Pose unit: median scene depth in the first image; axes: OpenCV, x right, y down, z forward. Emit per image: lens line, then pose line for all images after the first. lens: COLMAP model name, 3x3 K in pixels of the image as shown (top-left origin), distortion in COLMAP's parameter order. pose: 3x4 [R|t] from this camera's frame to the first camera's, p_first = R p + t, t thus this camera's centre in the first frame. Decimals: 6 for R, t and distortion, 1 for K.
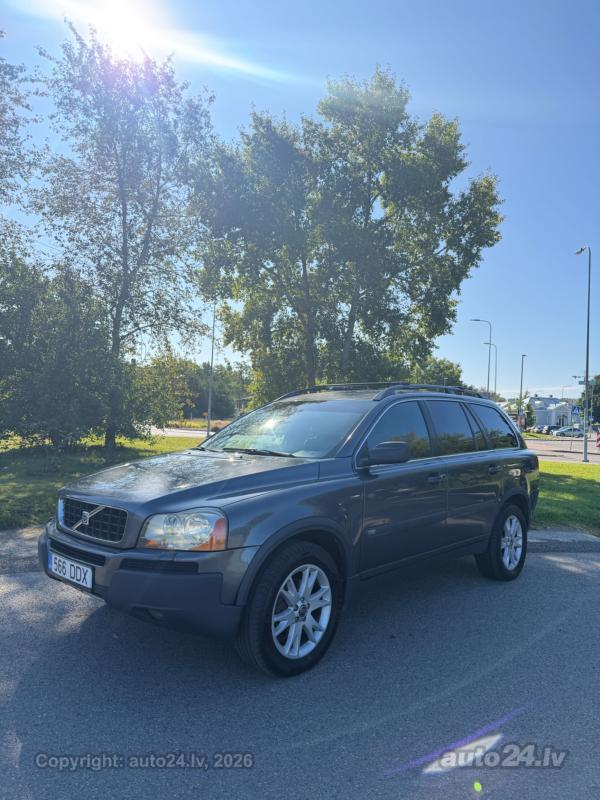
lens RADIAL K [[592.6, 0, 300.0], [0, 592.6, 400.0], [0, 0, 1]] dist [-0.003854, -0.007651]
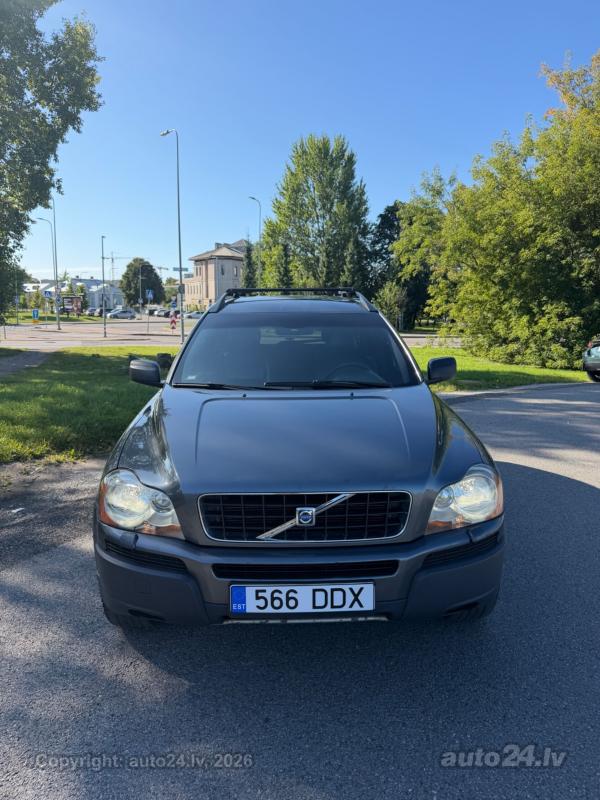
lens RADIAL K [[592.6, 0, 300.0], [0, 592.6, 400.0], [0, 0, 1]] dist [-0.003854, -0.007651]
pose [[0.691157, -0.130041, 0.710909, -0.146190], [-0.016107, 0.980662, 0.195045, -0.009789], [-0.722525, -0.146257, 0.675697, 0.104616]]
